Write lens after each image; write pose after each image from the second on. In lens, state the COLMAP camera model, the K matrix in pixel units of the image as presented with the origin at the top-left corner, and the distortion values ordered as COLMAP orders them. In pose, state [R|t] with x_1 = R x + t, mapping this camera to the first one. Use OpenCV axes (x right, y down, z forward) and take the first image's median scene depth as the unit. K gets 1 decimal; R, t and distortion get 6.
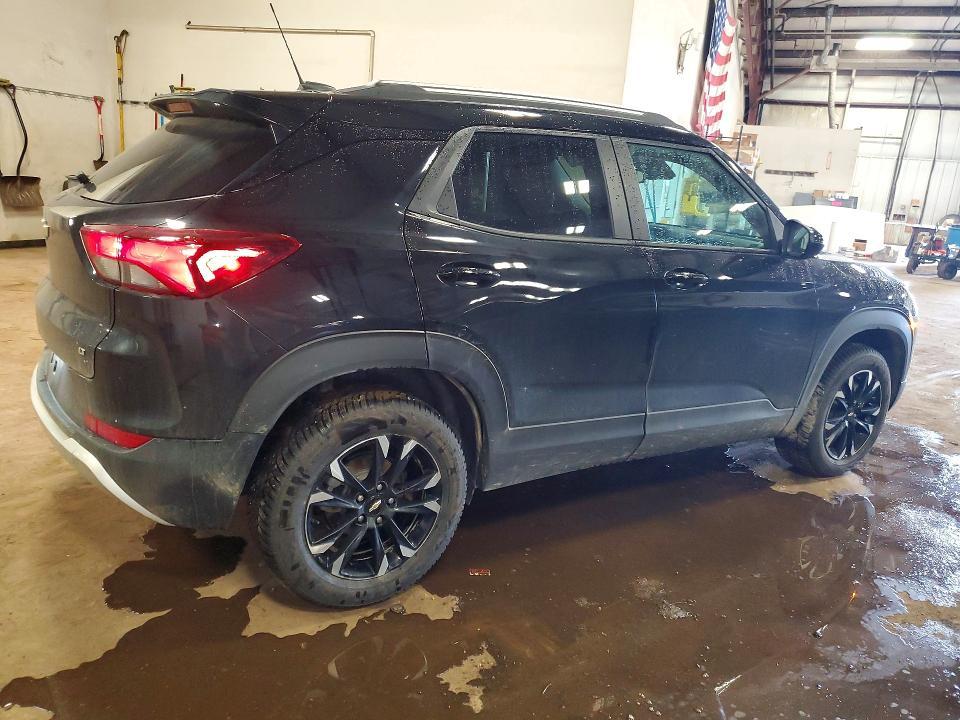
lens RADIAL K [[718.2, 0, 462.5], [0, 718.2, 360.3], [0, 0, 1]] dist [0.003209, 0.008246]
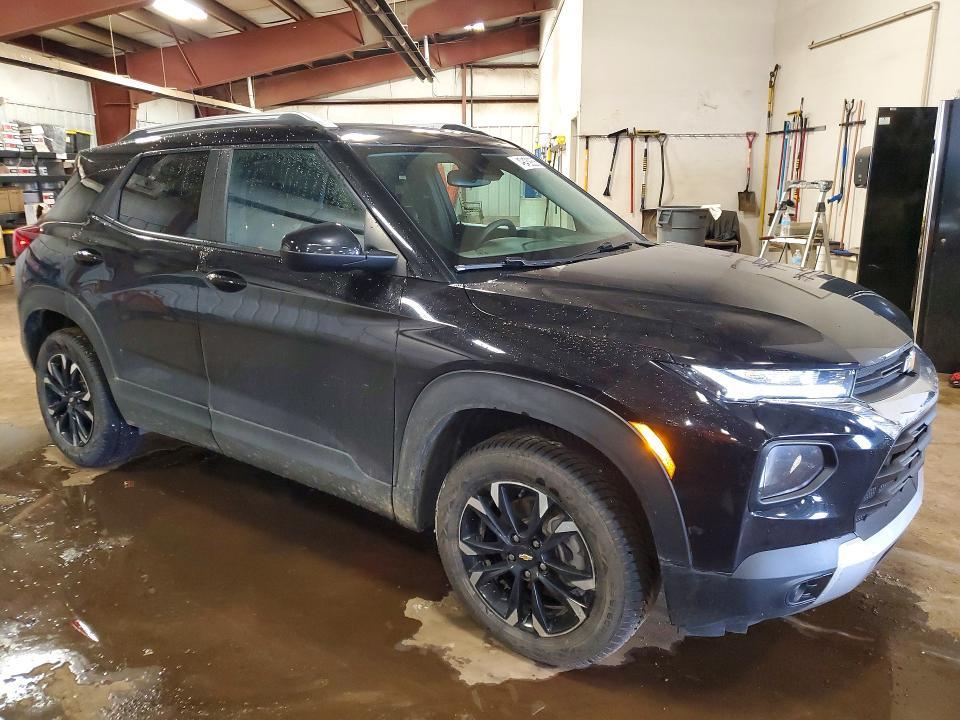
lens RADIAL K [[718.2, 0, 462.5], [0, 718.2, 360.3], [0, 0, 1]] dist [0.003209, 0.008246]
pose [[0.383358, 0.155547, -0.910408, 0.373091], [-0.199582, 0.976379, 0.082777, -0.043074], [0.901778, 0.149967, 0.405347, 0.252388]]
